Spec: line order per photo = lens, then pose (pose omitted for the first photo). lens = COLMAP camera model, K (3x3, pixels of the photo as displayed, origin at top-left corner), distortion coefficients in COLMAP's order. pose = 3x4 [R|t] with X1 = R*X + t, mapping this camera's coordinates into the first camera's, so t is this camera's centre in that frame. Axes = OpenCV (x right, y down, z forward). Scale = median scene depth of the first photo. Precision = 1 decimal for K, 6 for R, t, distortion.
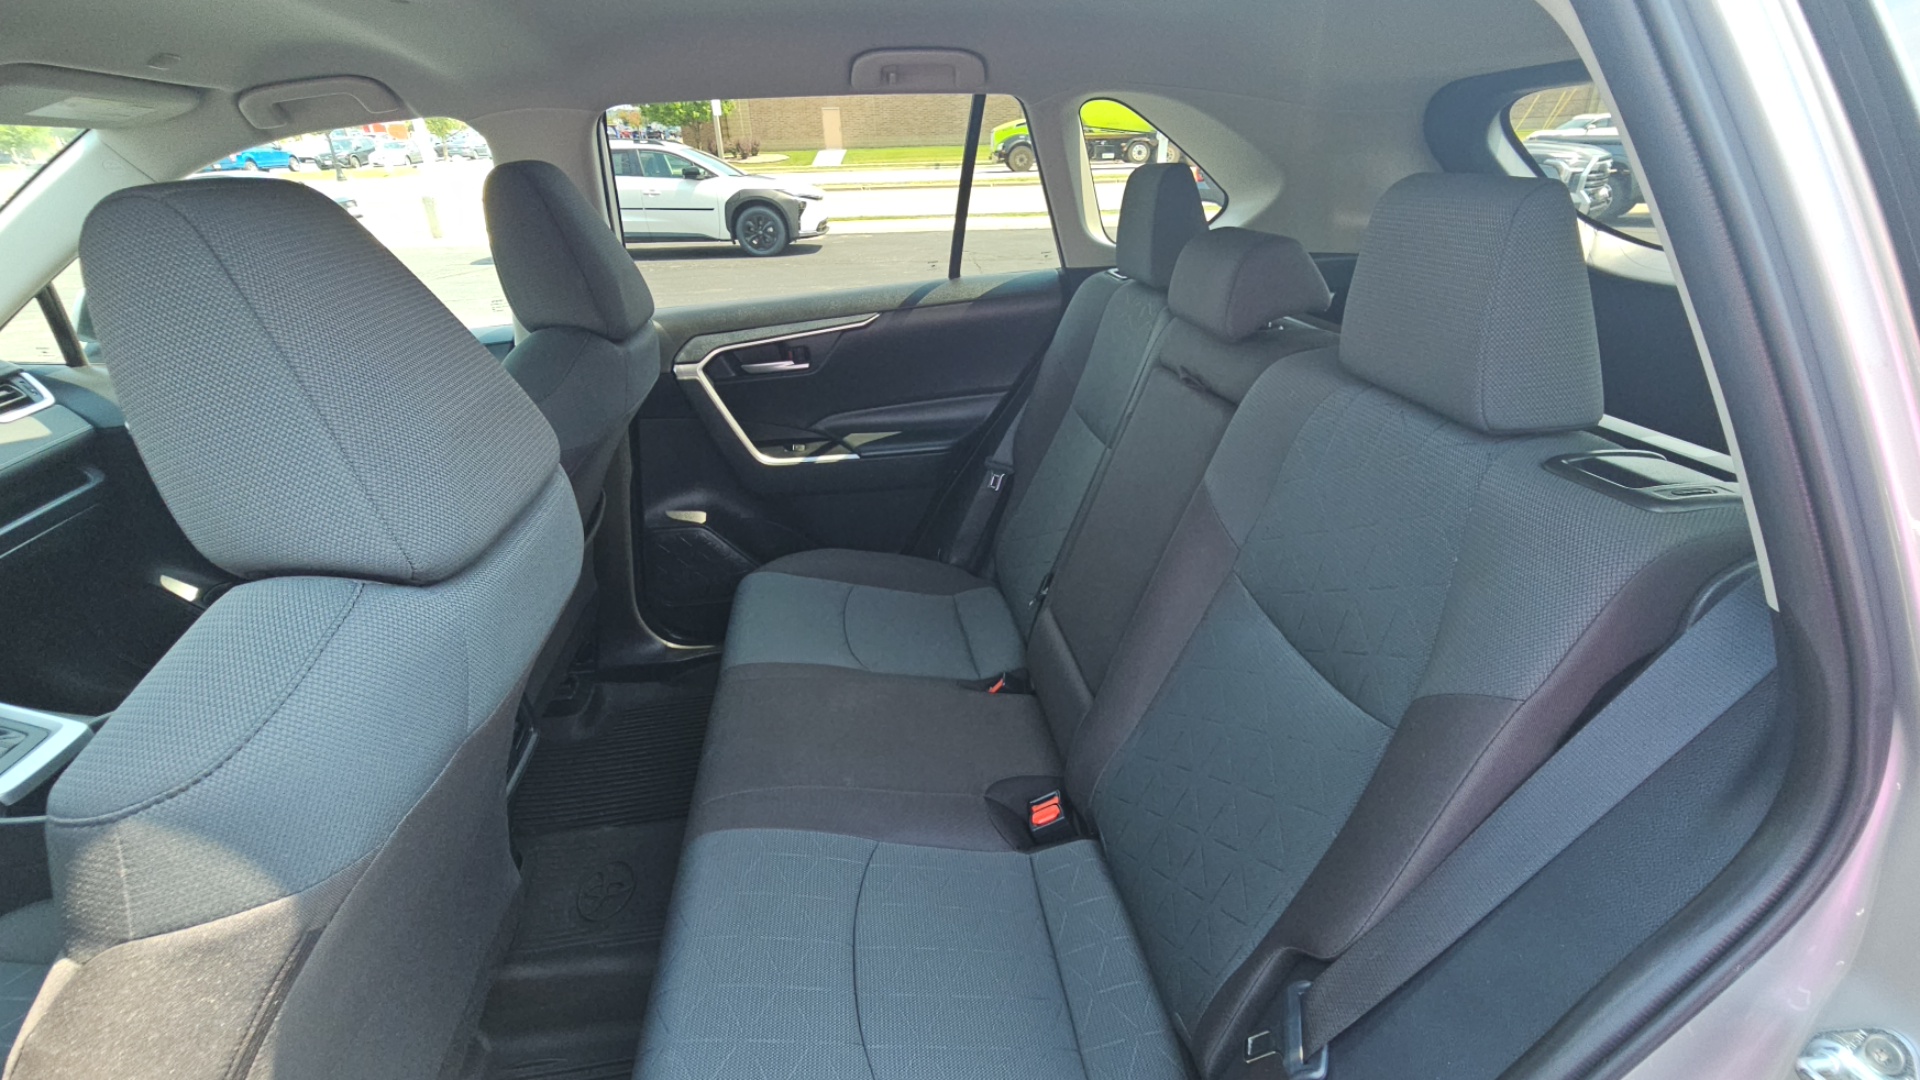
lens RADIAL K [[860.9, 0, 981.3], [0, 860.9, 541.9], [0, 0, 1]] dist [0.011432, -0.008818]
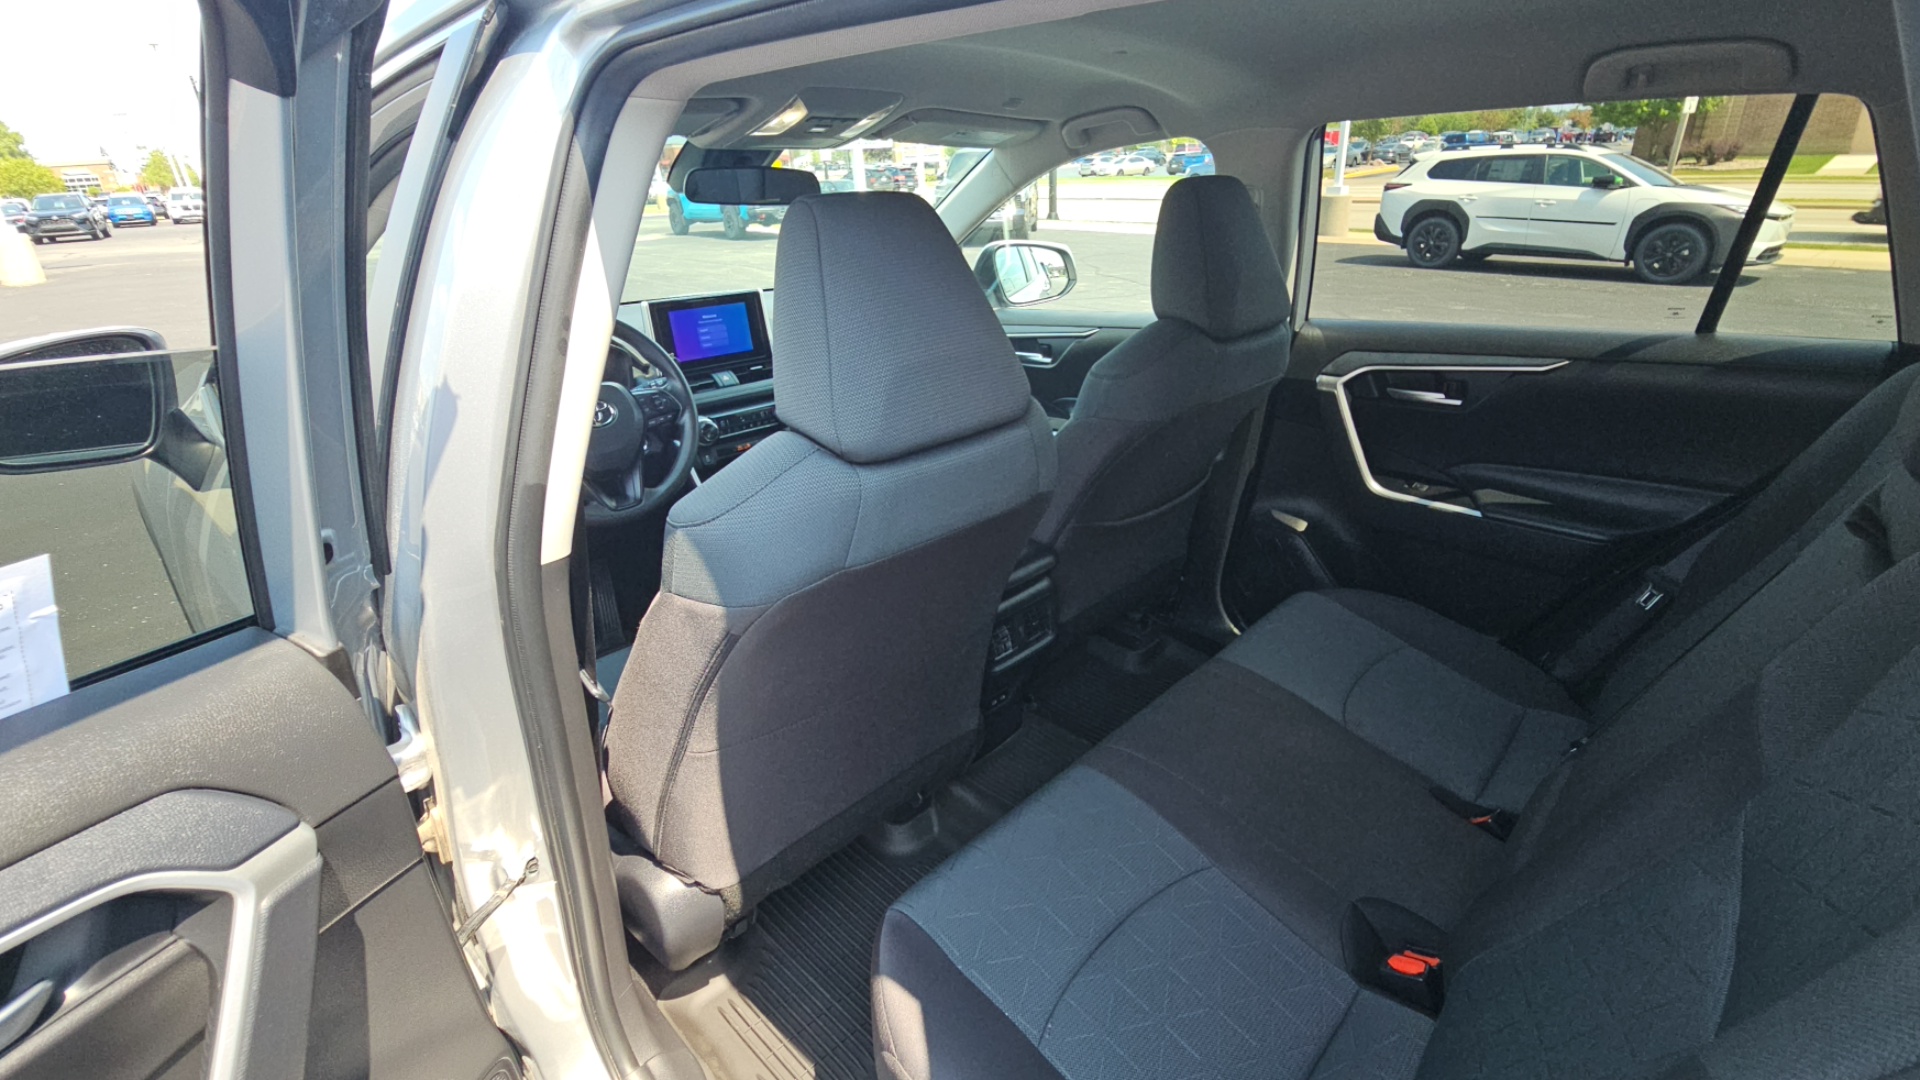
lens RADIAL K [[860.9, 0, 979.9], [0, 860.9, 543.7], [0, 0, 1]] dist [0.011432, -0.008818]
pose [[0.612291, 0.325016, -0.720738, 0.028728], [-0.326602, 0.934159, 0.143799, -0.004944], [0.720021, 0.147348, 0.678128, 0.007235]]
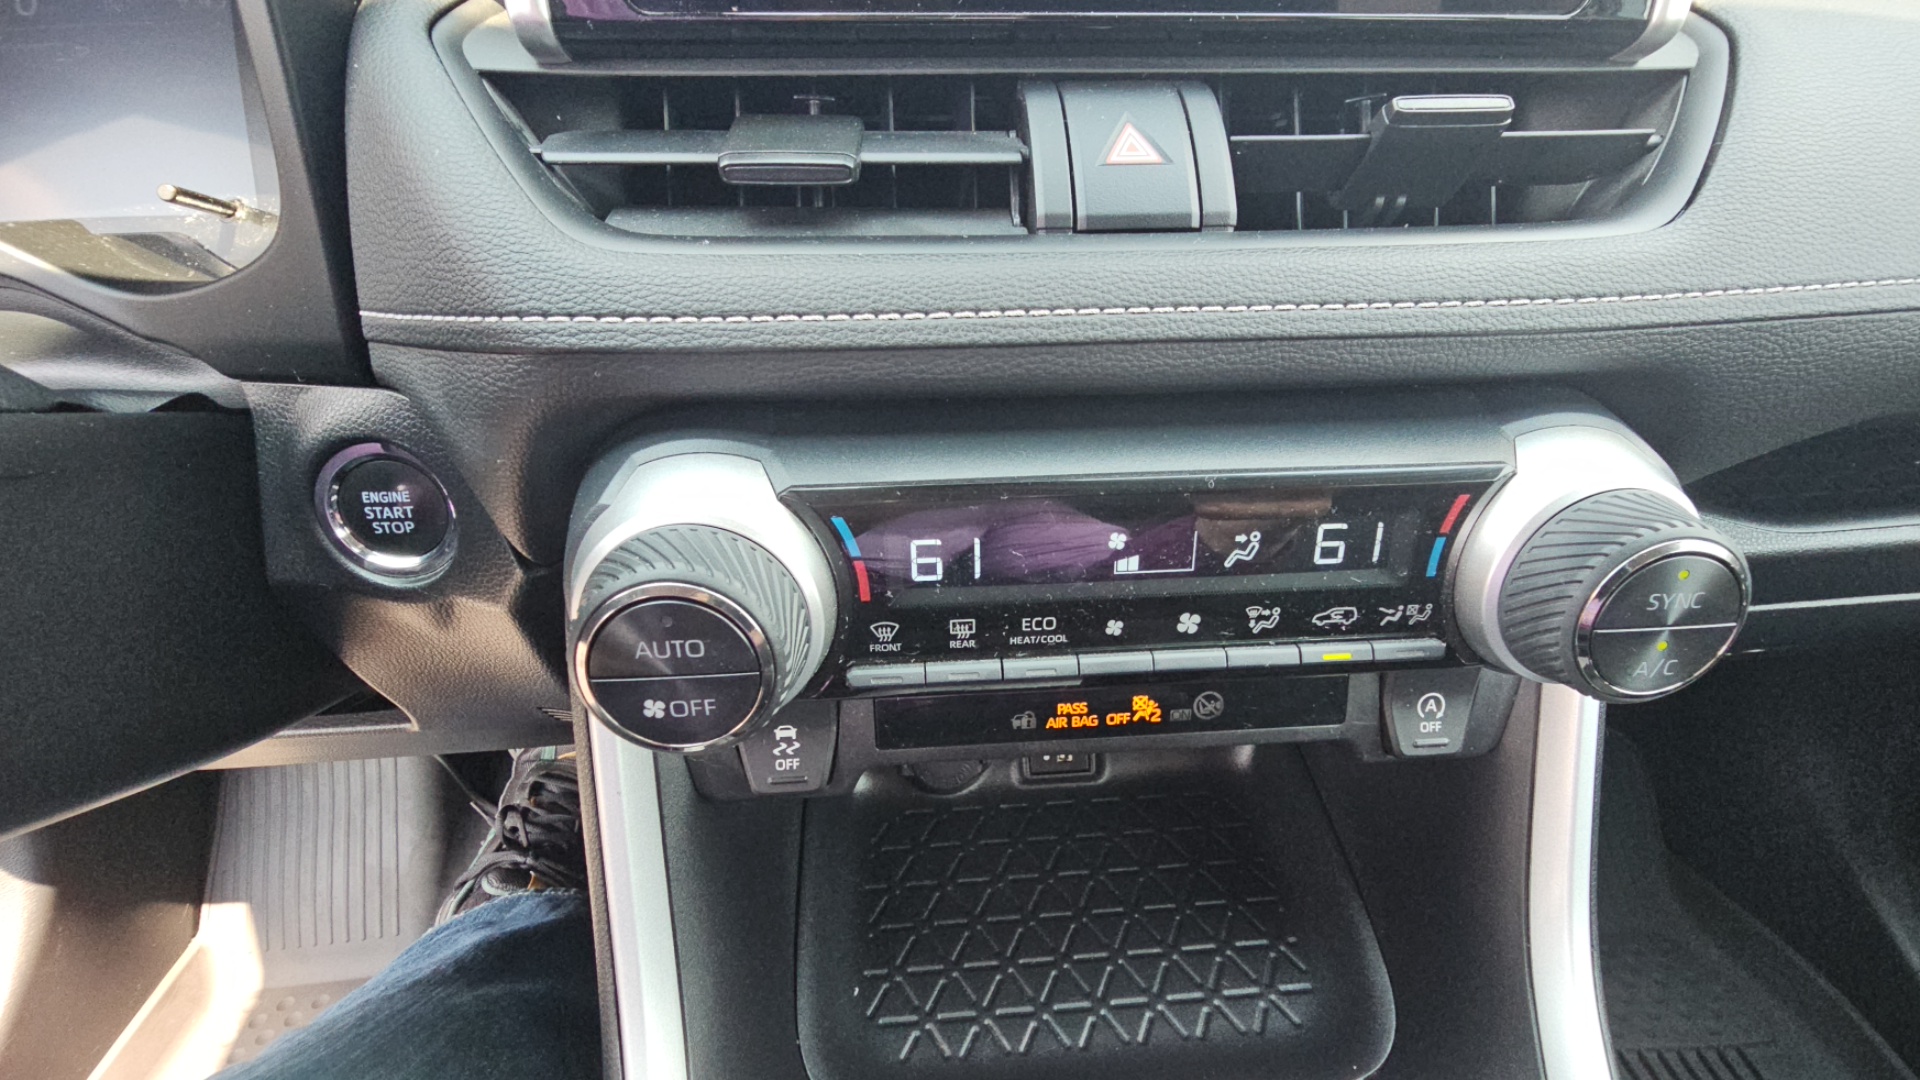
lens RADIAL K [[860.9, 0, 980.1], [0, 860.9, 537.2], [0, 0, 1]] dist [0.011432, -0.008818]
pose [[-0.080110, 0.563964, -0.821905, -0.106784], [-0.413746, 0.731354, 0.542158, 0.002261], [0.906861, 0.383492, 0.174749, 0.074871]]
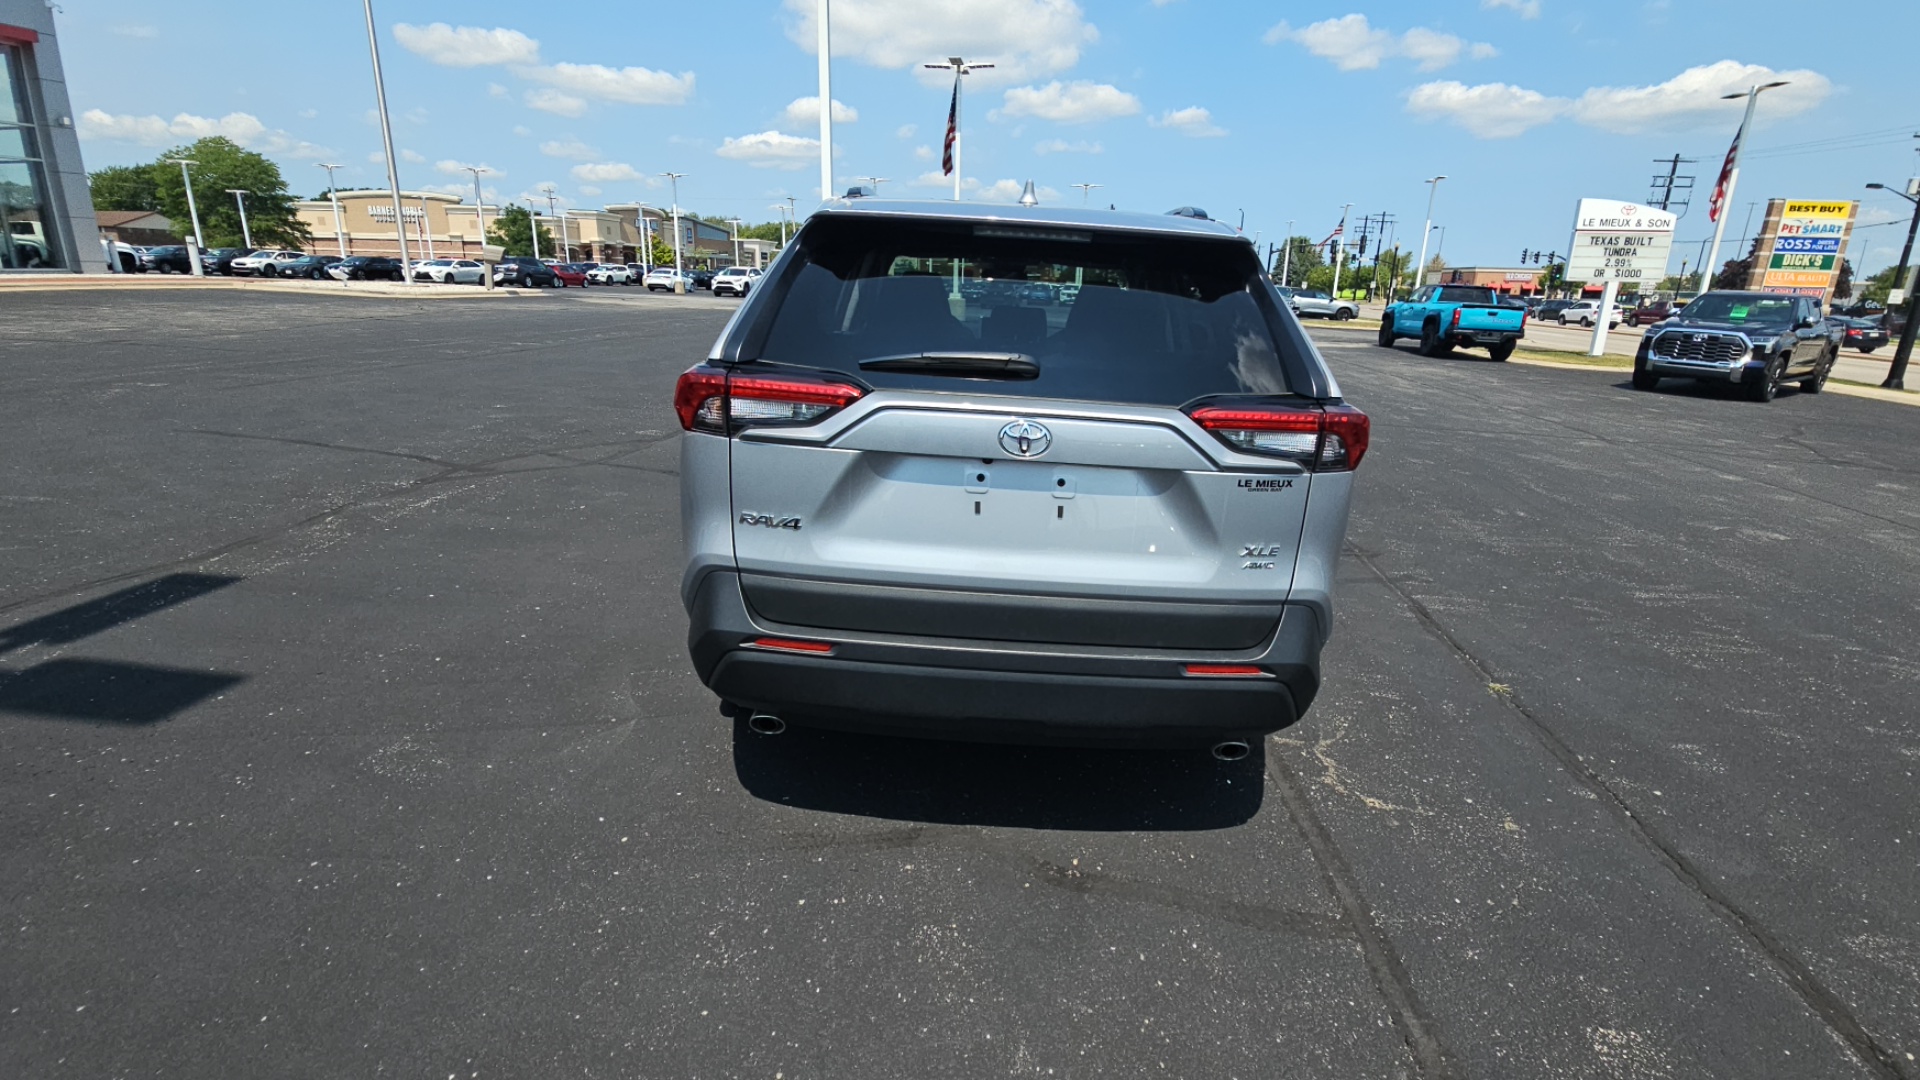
lens RADIAL K [[860.9, 0, 977.0], [0, 860.9, 534.2], [0, 0, 1]] dist [0.011432, -0.008818]
pose [[-0.171713, 0.298554, -0.938819, 0.275618], [-0.455932, 0.820689, 0.344379, -0.058830], [0.873293, 0.487171, -0.004803, 0.111582]]
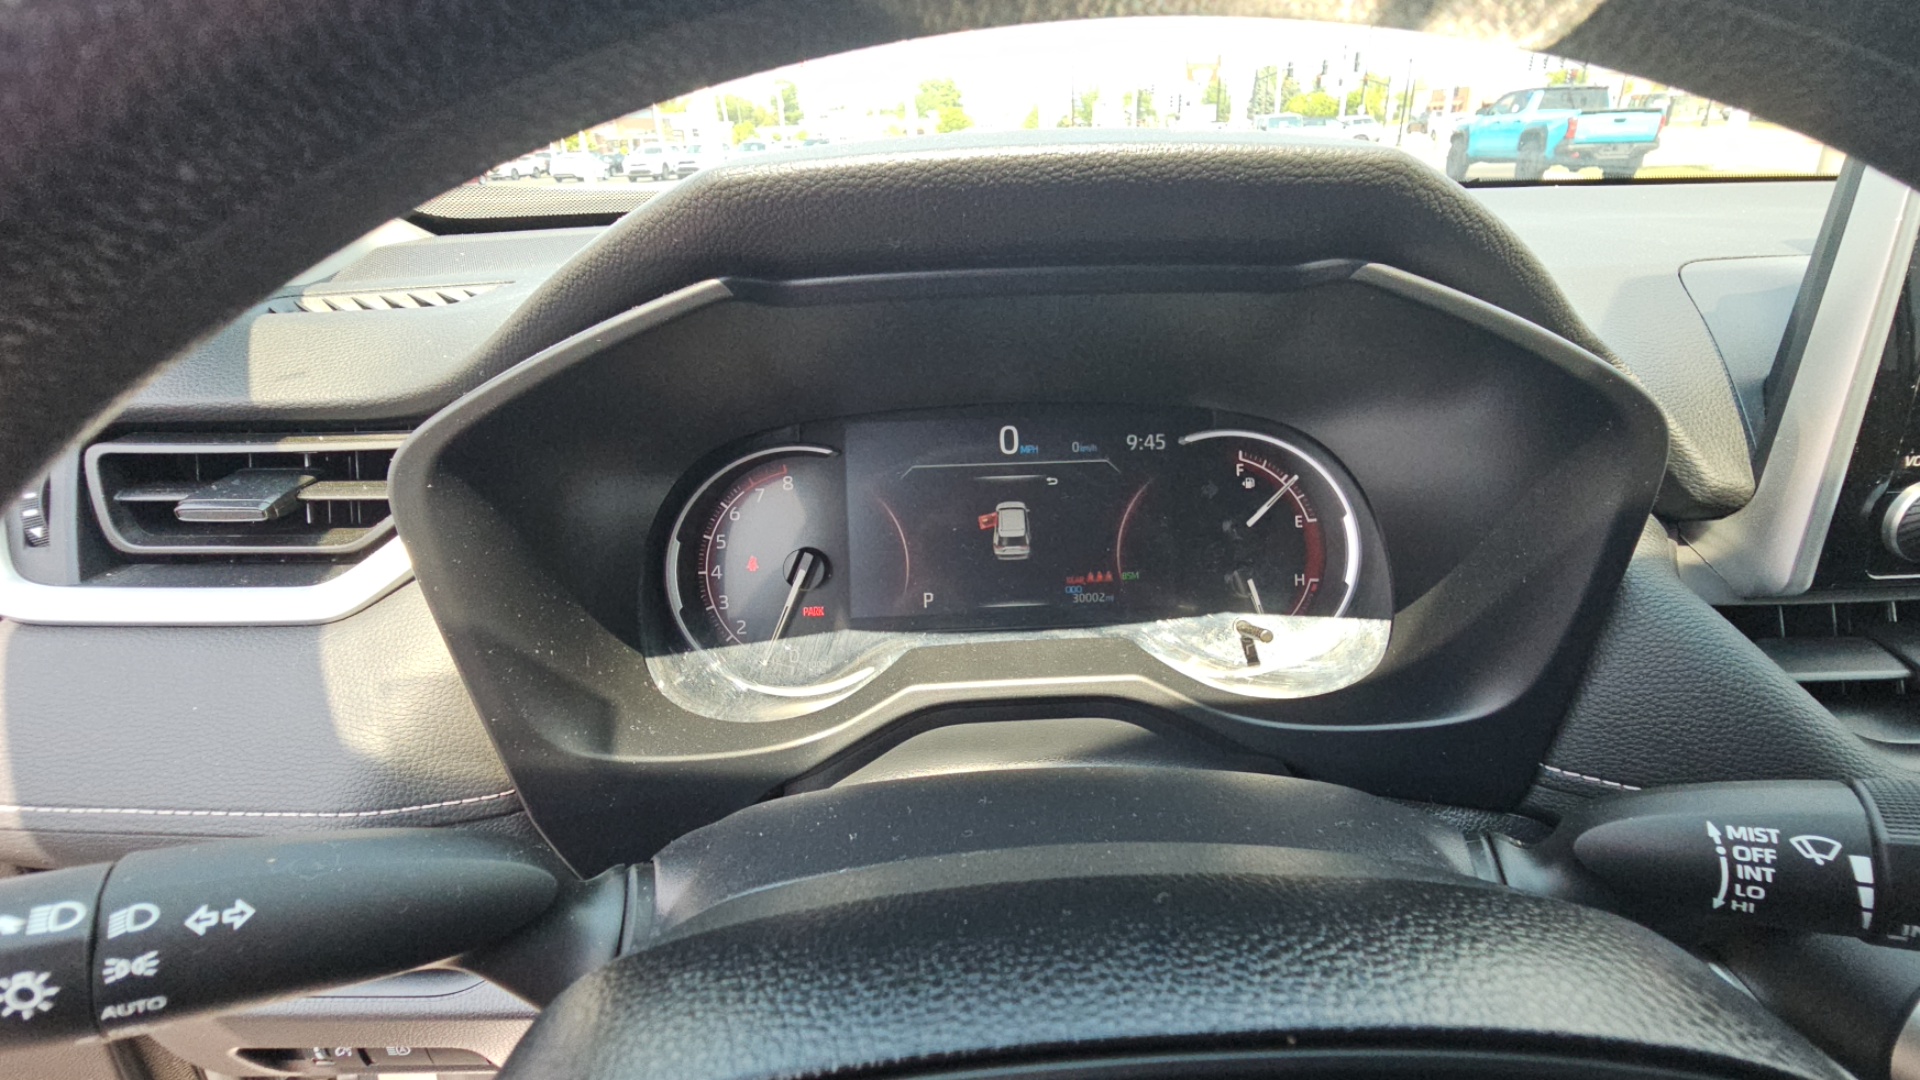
lens RADIAL K [[860.9, 0, 978.2], [0, 860.9, 545.6], [0, 0, 1]] dist [0.011432, -0.008818]
pose [[-0.117360, 0.450987, -0.884781, -0.103621], [-0.392714, 0.797241, 0.458457, 0.004918], [0.912142, 0.401270, 0.083545, 0.043430]]
